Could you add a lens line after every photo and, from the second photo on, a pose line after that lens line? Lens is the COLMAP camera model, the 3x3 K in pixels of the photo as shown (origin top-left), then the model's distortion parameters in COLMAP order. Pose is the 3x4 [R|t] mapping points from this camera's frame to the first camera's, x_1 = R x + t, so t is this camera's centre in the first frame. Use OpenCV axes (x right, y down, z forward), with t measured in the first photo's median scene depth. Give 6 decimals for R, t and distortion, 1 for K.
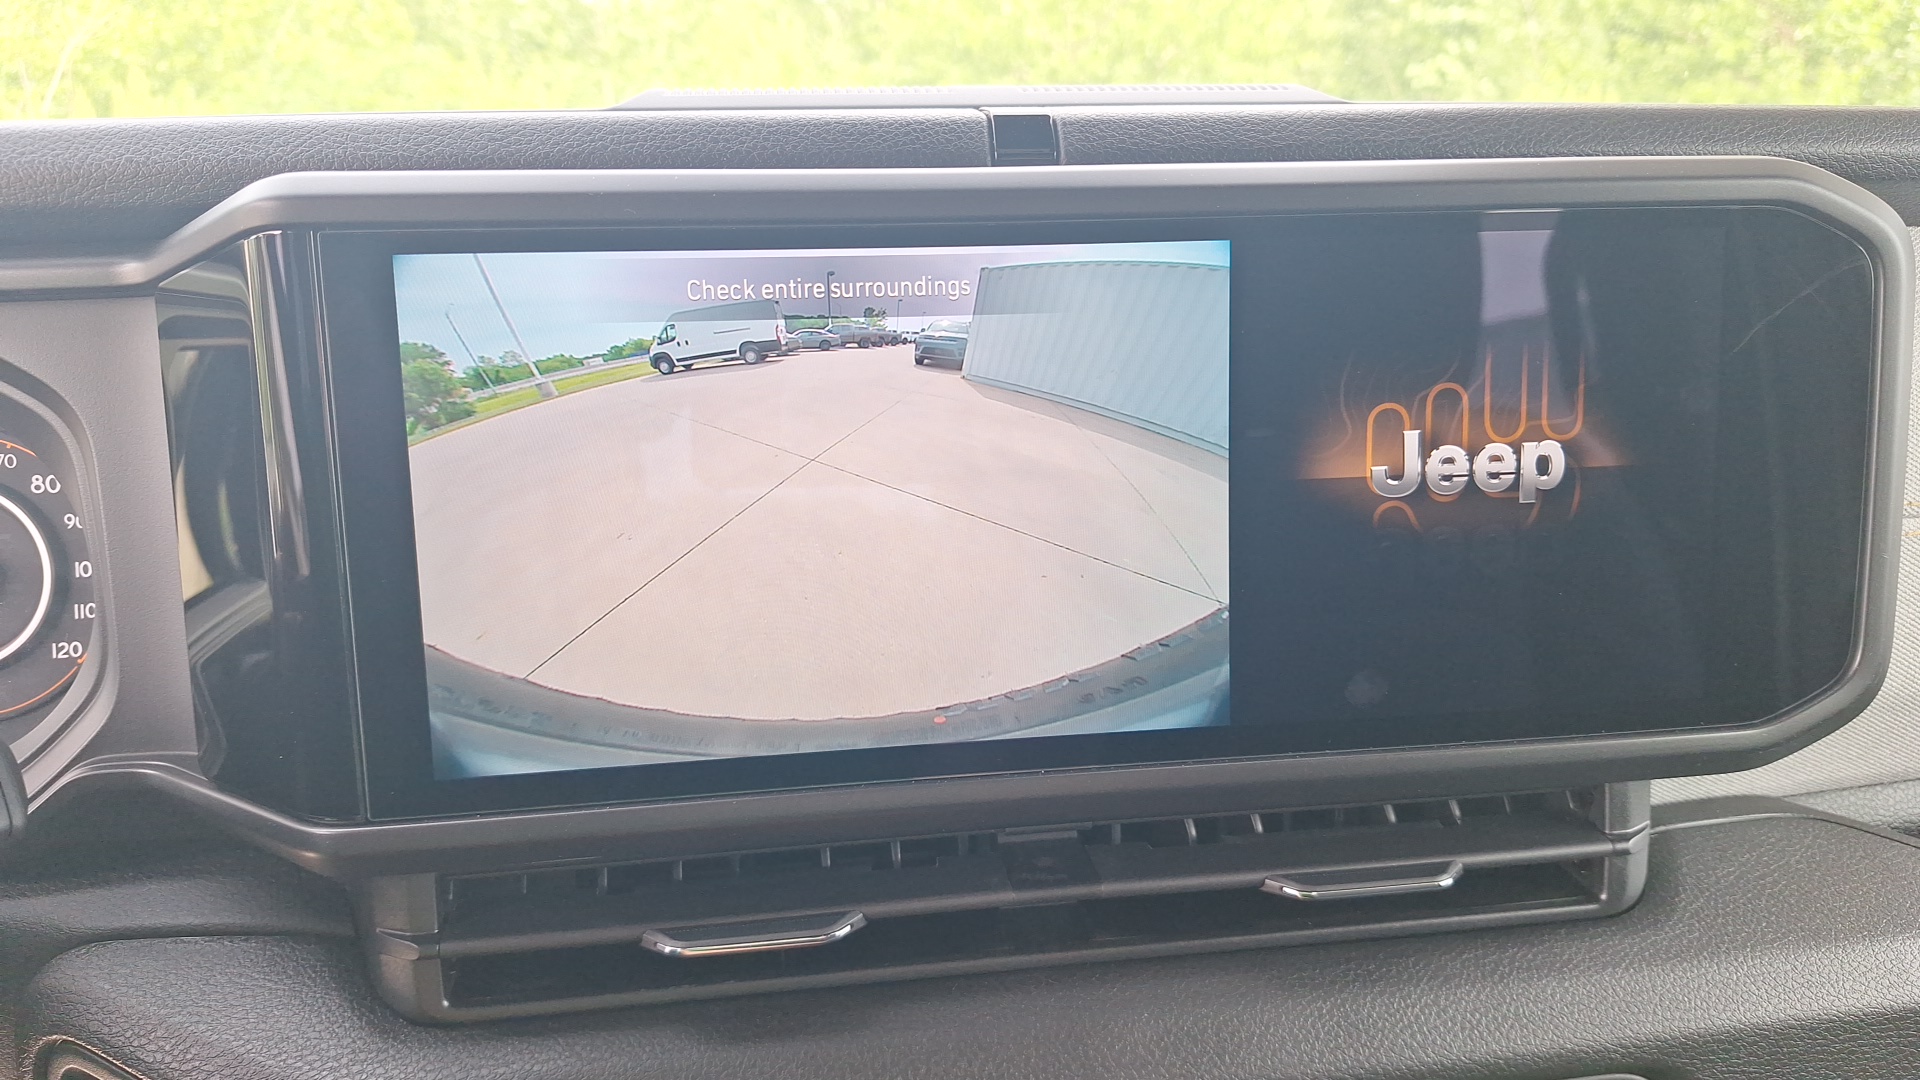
lens RADIAL K [[1351.3, 0, 938.7], [0, 1351.3, 517.5], [0, 0, 1]] dist [0.085629, -0.119399]
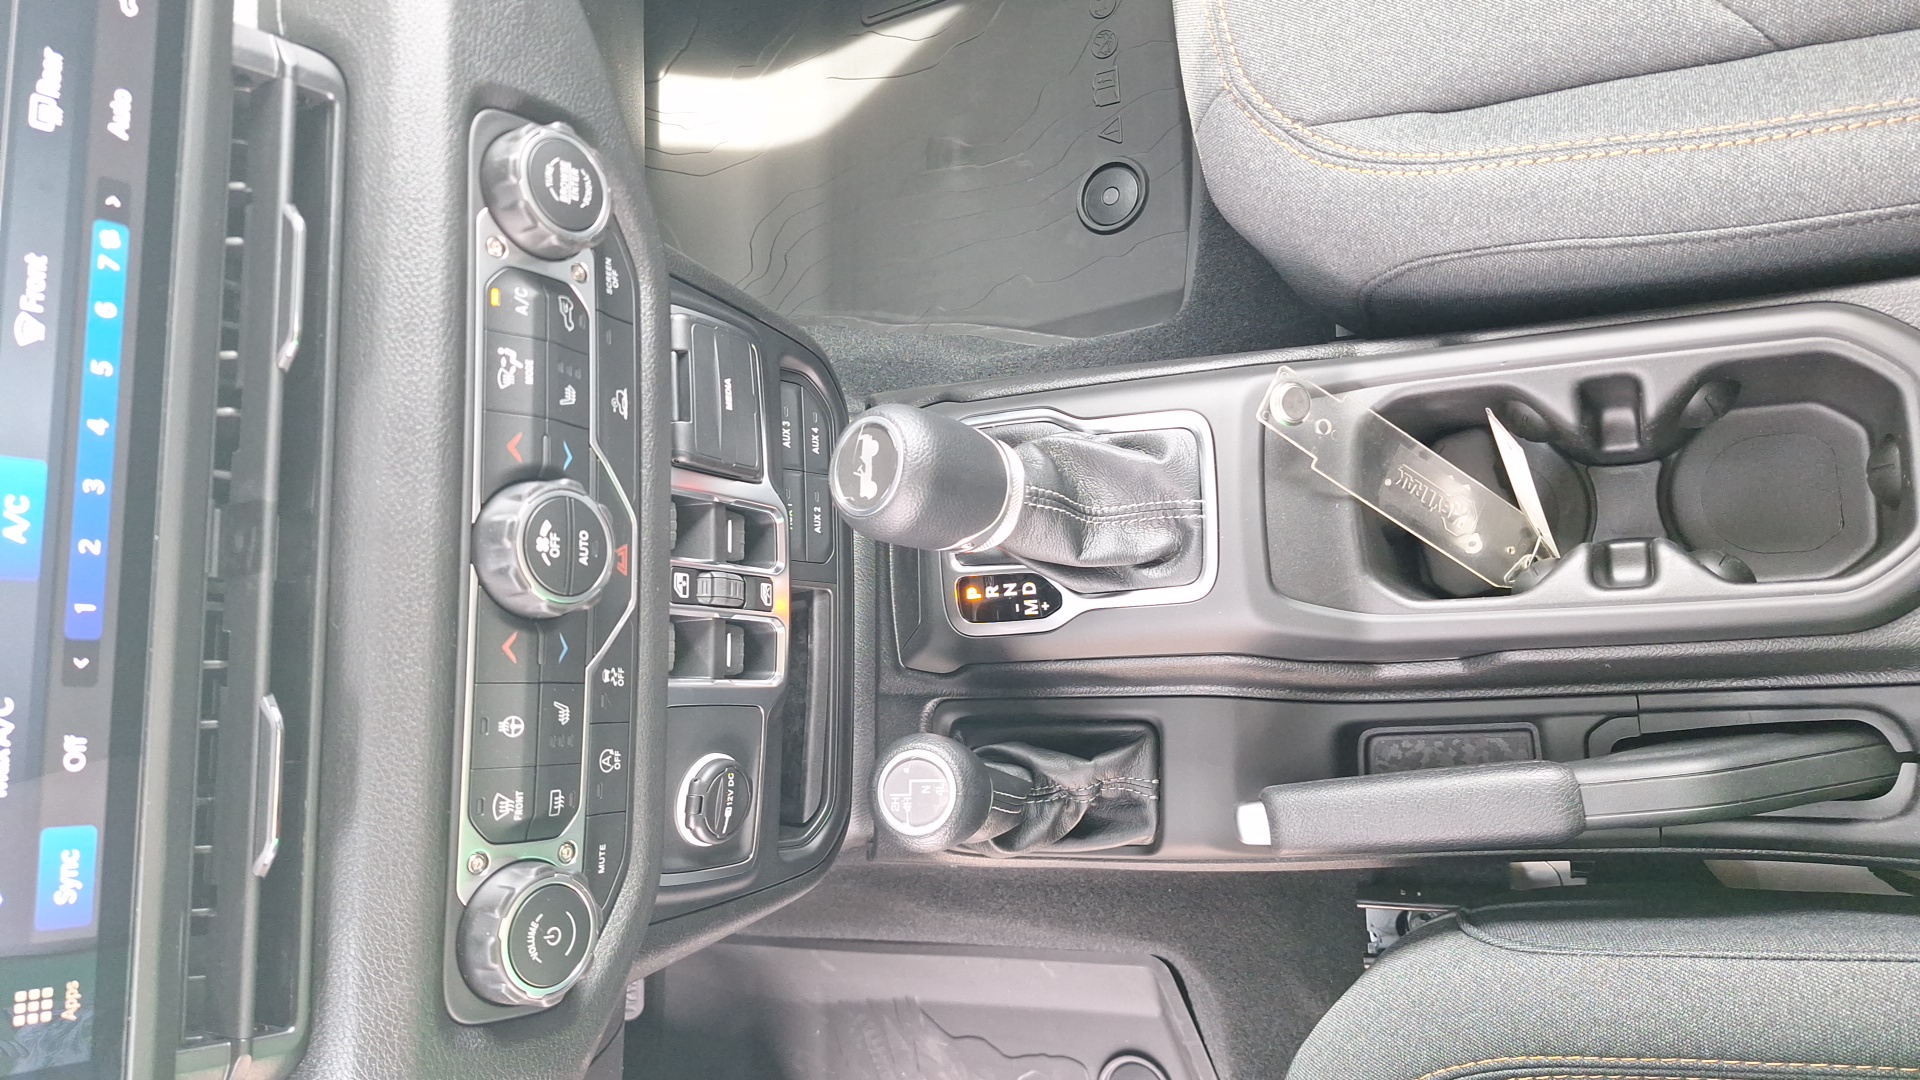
lens RADIAL K [[1335.3, 0, 960.0], [0, 1335.3, 540.0], [0, 0, 1]] dist [-0.002944, -0.005243]
pose [[0.101239, -0.991951, 0.076052, 0.053798], [0.722059, 0.125851, 0.680289, -0.087718], [-0.684384, -0.013958, 0.728988, -0.293014]]
